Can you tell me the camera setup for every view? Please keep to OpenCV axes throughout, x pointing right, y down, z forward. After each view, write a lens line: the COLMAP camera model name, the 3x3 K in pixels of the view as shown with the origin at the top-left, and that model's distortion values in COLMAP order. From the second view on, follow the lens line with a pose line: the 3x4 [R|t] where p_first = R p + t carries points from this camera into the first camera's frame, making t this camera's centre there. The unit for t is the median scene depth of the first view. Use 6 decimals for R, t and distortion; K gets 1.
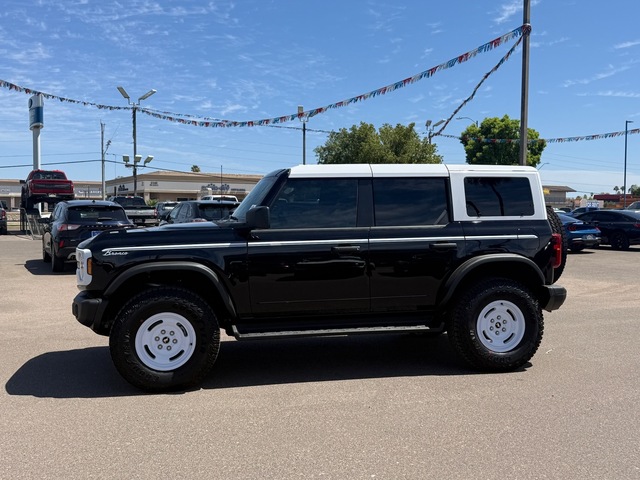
lens RADIAL K [[671.1, 0, 320.0], [0, 671.1, 240.0], [0, 0, 1]] dist [0.049741, -0.028251]
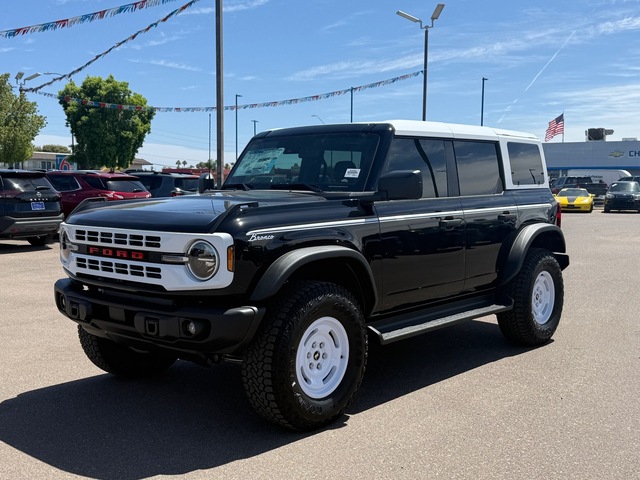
lens RADIAL K [[735.7, 0, 316.4], [0, 735.7, 254.7], [0, 0, 1]] dist [0.075992, 0.002144]
pose [[0.801189, -0.053374, 0.596027, -0.103412], [0.023984, 0.998078, 0.057139, -0.000581], [-0.597931, -0.031484, 0.800929, 0.055955]]
